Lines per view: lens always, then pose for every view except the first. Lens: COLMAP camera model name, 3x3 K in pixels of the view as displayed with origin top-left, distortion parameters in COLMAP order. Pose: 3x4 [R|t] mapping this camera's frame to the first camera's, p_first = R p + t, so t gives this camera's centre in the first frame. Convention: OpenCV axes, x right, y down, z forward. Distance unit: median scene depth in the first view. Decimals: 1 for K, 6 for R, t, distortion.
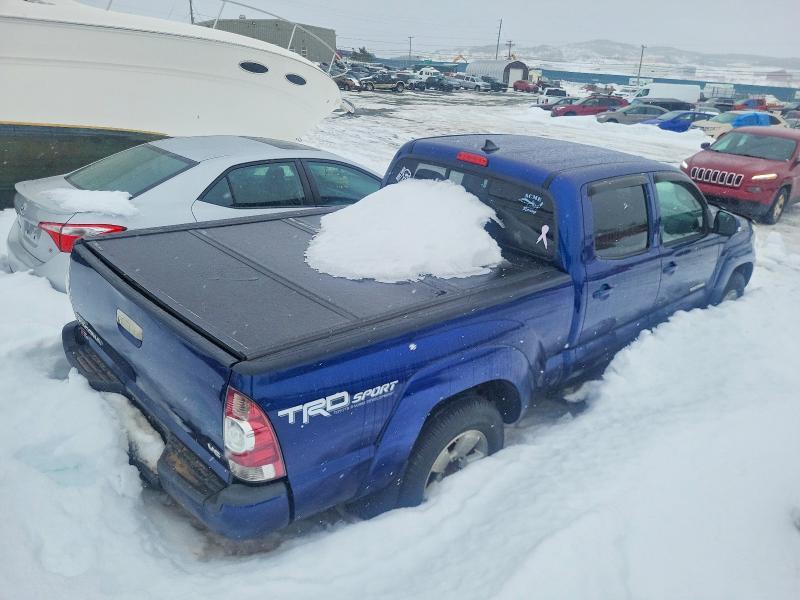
lens RADIAL K [[608.3, 0, 400.0], [0, 608.3, 300.0], [0, 0, 1]] dist [0.060220, -0.066834]
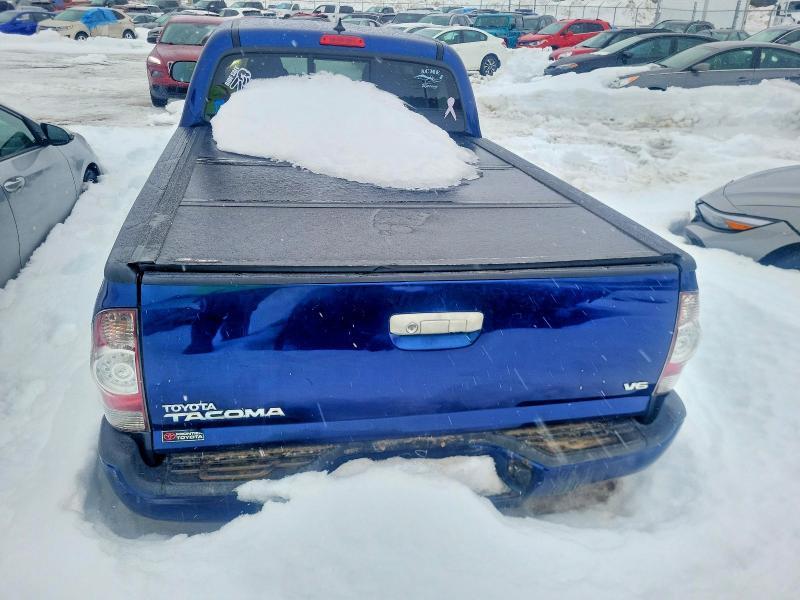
lens RADIAL K [[608.3, 0, 400.0], [0, 608.3, 300.0], [0, 0, 1]] dist [0.060220, -0.066834]
pose [[0.525005, -0.412595, 0.744403, -0.679084], [0.304871, 0.907765, 0.288125, -0.132986], [-0.794622, 0.075680, 0.602369, 0.476378]]
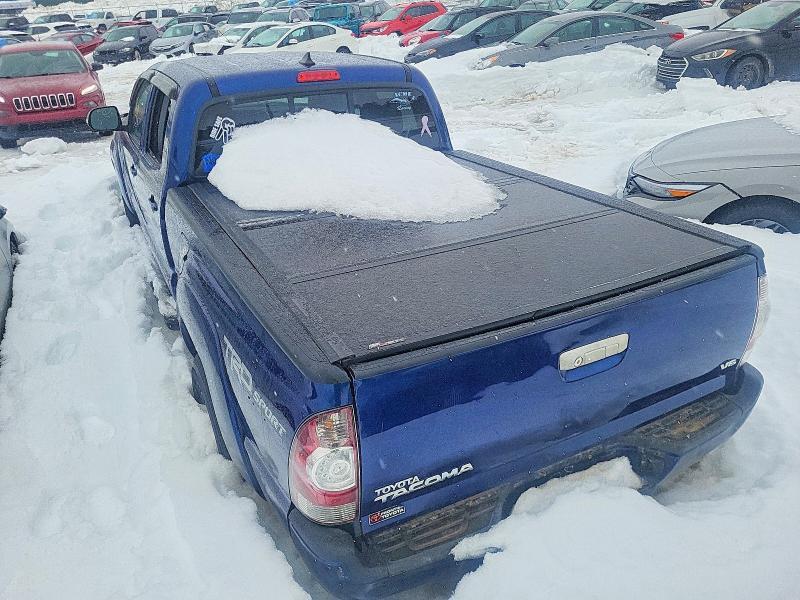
lens RADIAL K [[606.7, 0, 400.7], [0, 606.7, 295.8], [0, 0, 1]] dist [0.057036, -0.052320]
pose [[0.274723, -0.500712, 0.820862, -0.758833], [0.407558, 0.833865, 0.372244, -0.264461], [-0.870875, 0.232285, 0.433152, 0.645748]]
